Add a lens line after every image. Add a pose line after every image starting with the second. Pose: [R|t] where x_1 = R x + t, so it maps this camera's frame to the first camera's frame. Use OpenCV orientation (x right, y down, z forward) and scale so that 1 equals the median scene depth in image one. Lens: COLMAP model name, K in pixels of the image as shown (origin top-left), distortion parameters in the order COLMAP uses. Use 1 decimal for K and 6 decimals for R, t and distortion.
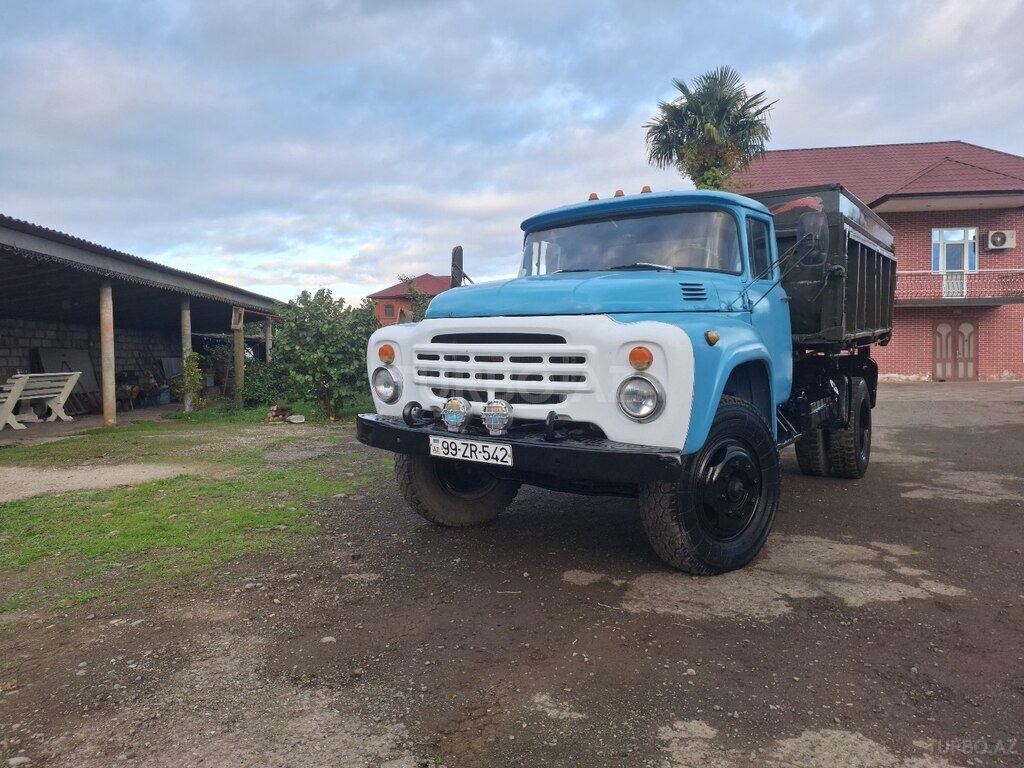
lens RADIAL K [[791.2, 0, 512.0], [0, 791.2, 384.0], [0, 0, 1]] dist [0.065301, -0.001935]
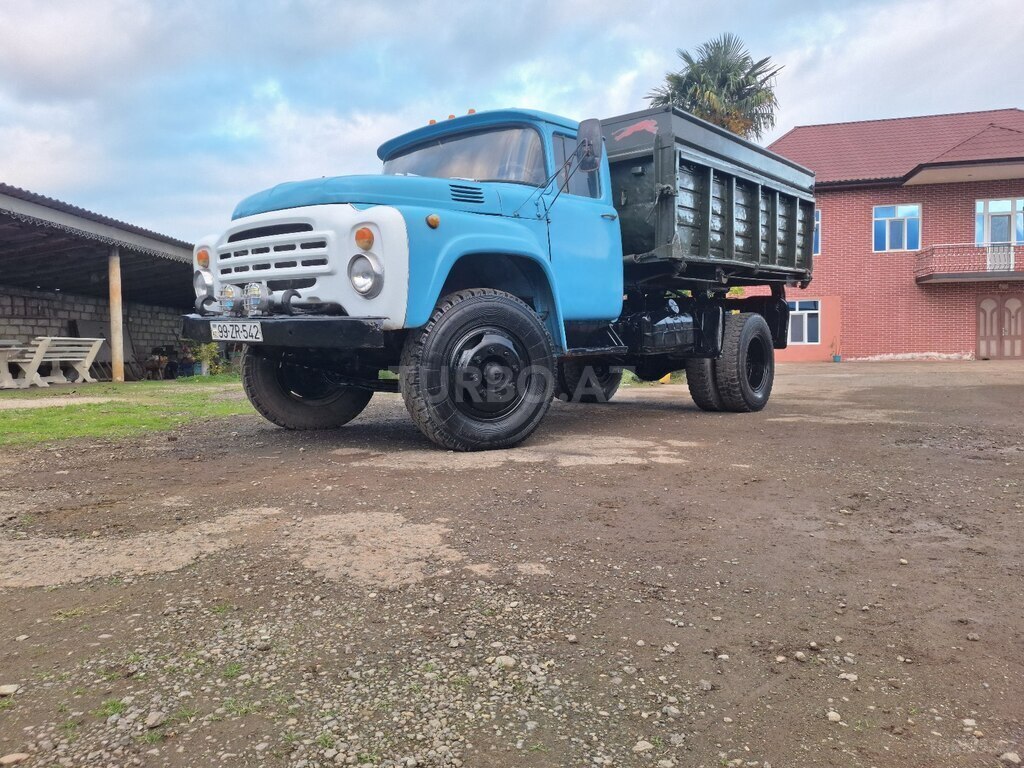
lens RADIAL K [[791.2, 0, 512.0], [0, 791.2, 384.0], [0, 0, 1]] dist [0.065301, -0.001935]
pose [[0.994362, 0.004059, -0.105959, 0.170750], [-0.004026, 0.999992, 0.000525, 0.059260], [0.105960, -0.000095, 0.994370, -0.024223]]
